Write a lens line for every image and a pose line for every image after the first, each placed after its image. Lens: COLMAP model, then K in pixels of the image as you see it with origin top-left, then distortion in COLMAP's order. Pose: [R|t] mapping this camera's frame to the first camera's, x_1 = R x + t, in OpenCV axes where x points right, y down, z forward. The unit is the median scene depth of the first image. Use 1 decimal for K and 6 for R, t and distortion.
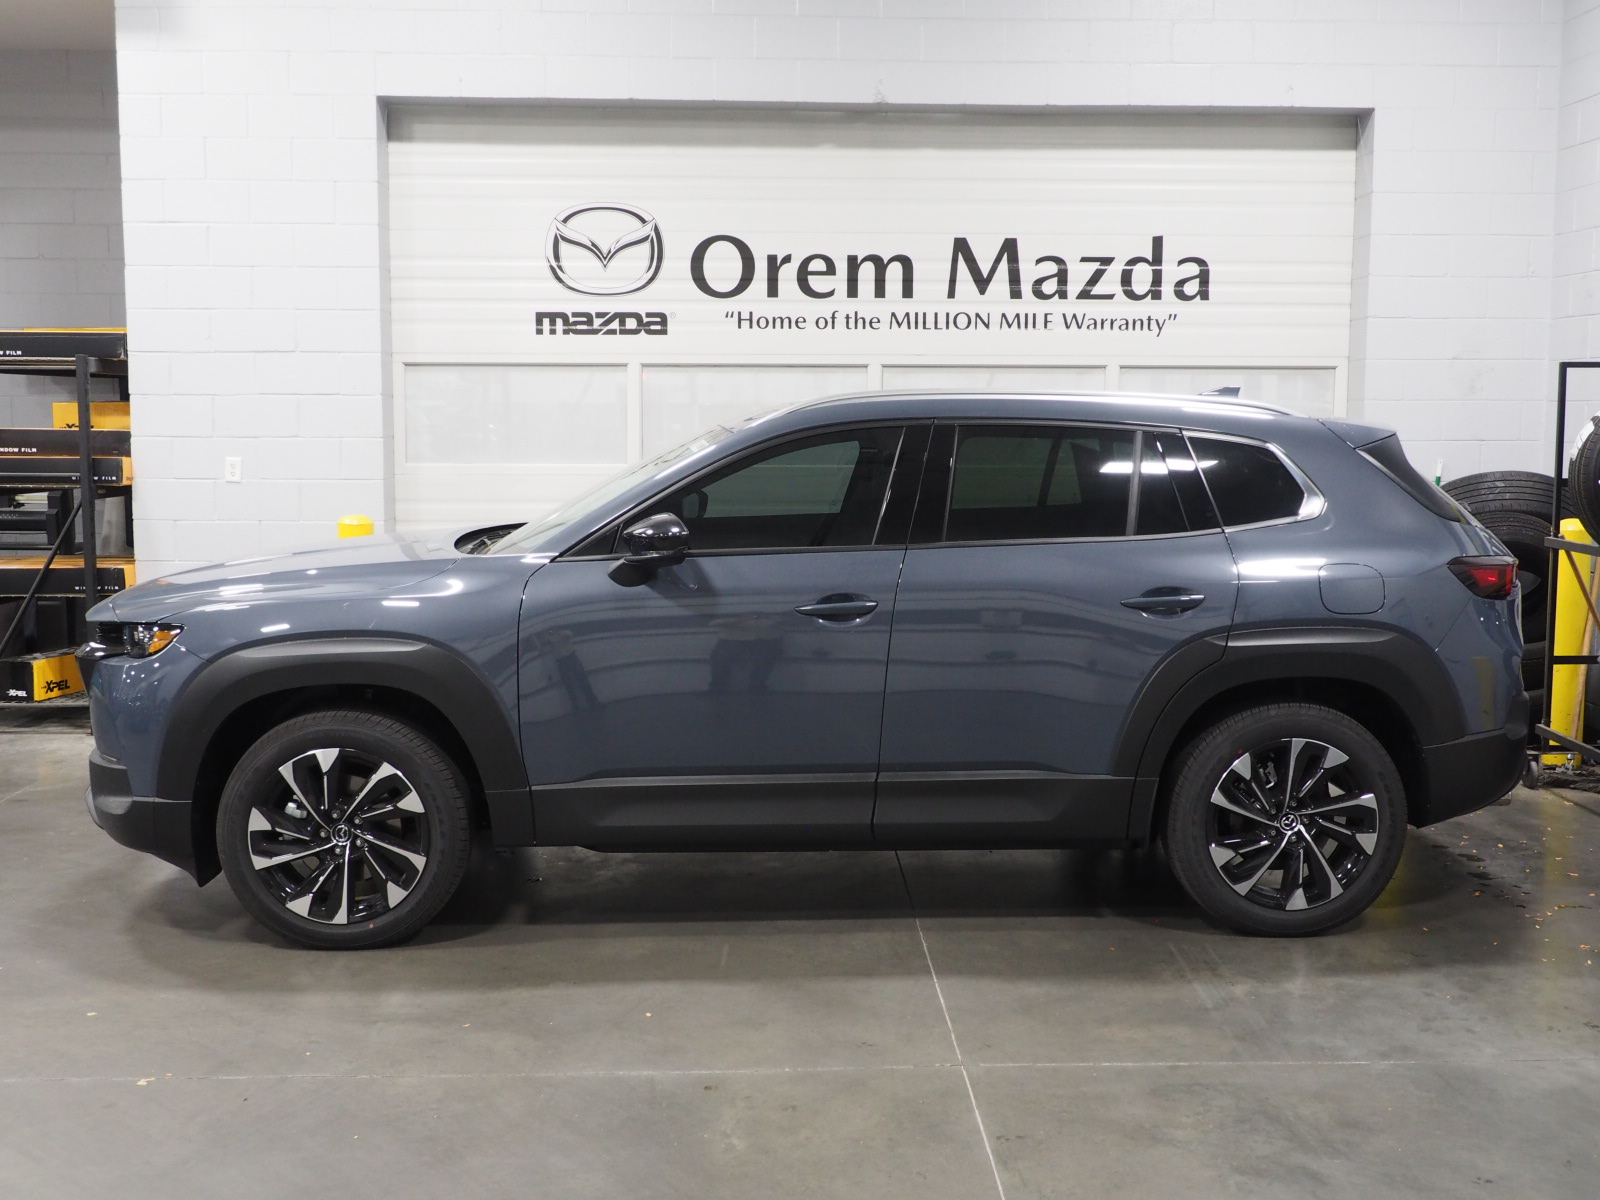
lens RADIAL K [[1734.1, 0, 799.7], [0, 1734.1, 609.8], [0, 0, 1]] dist [0.020183, 0.000000]
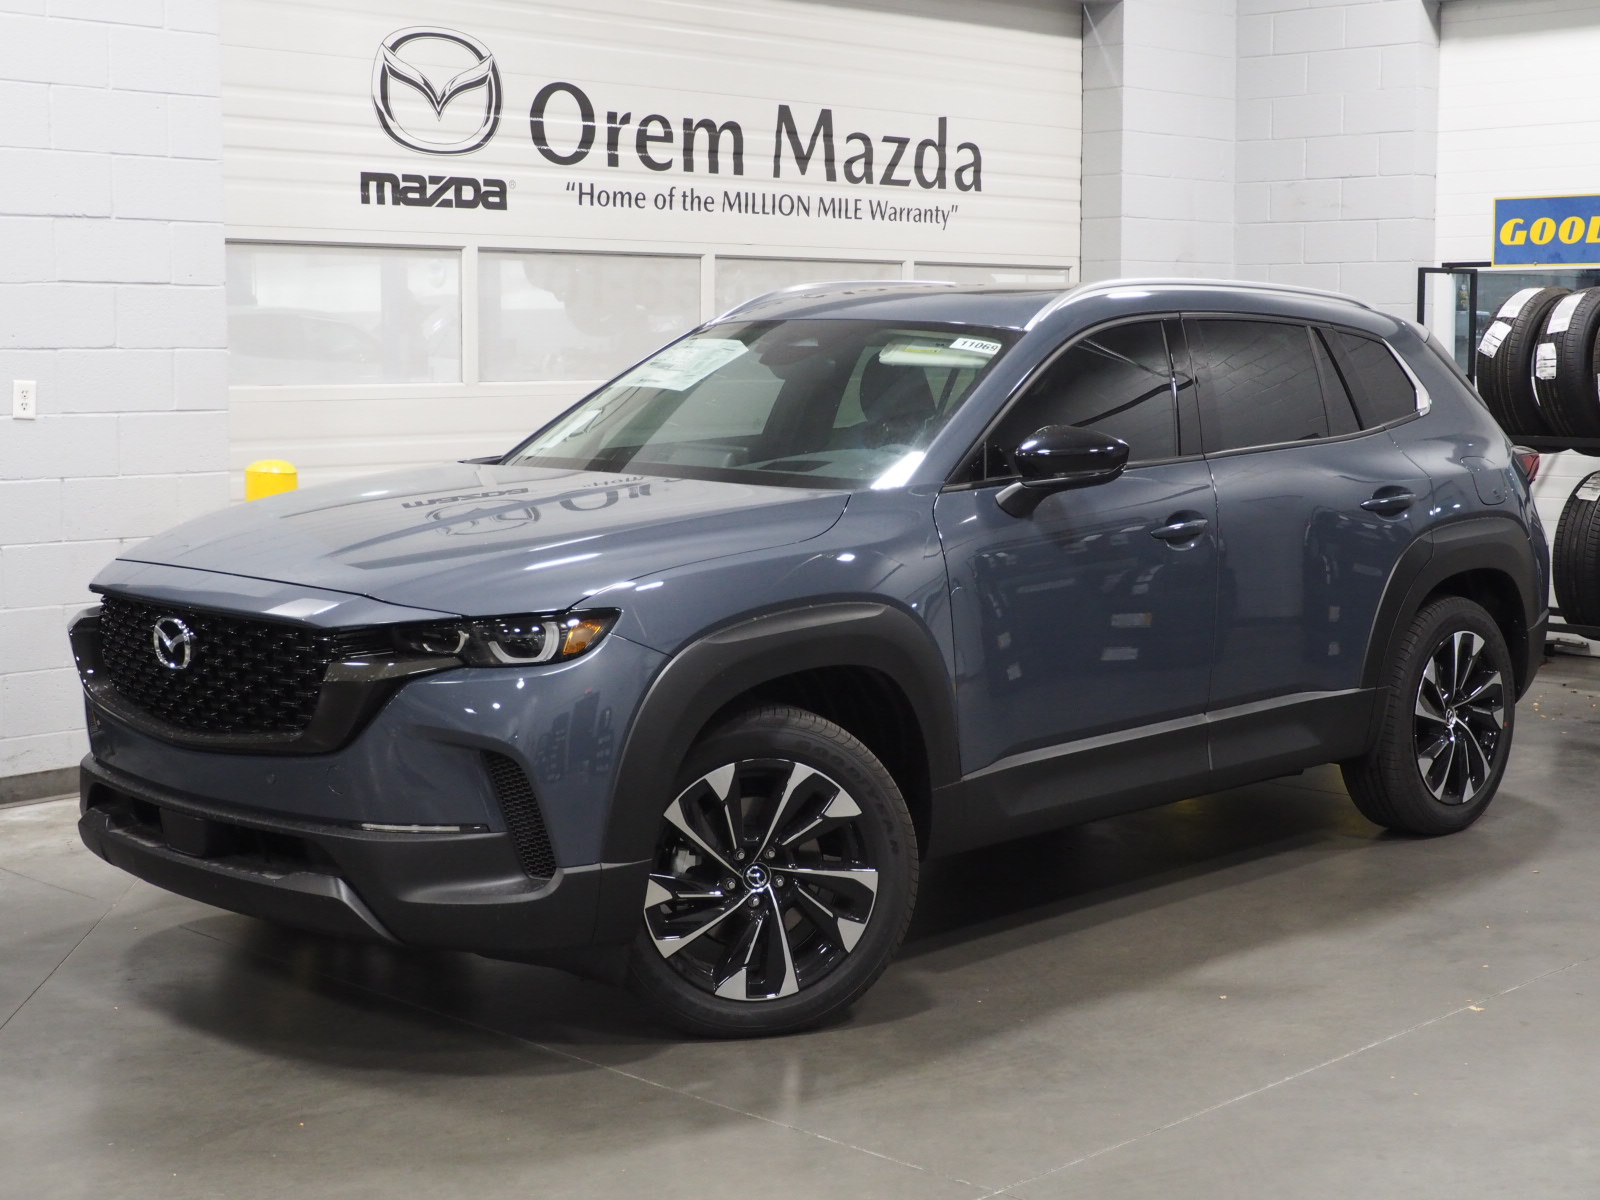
lens RADIAL K [[2333.4, 0, 799.5], [0, 2333.4, 592.4], [0, 0, 1]] dist [0.026720, 0.000000]
pose [[0.741747, -0.076131, 0.666345, -0.671090], [0.075159, 0.996714, 0.030213, -0.013873], [-0.666456, 0.027671, 0.745031, 0.163437]]
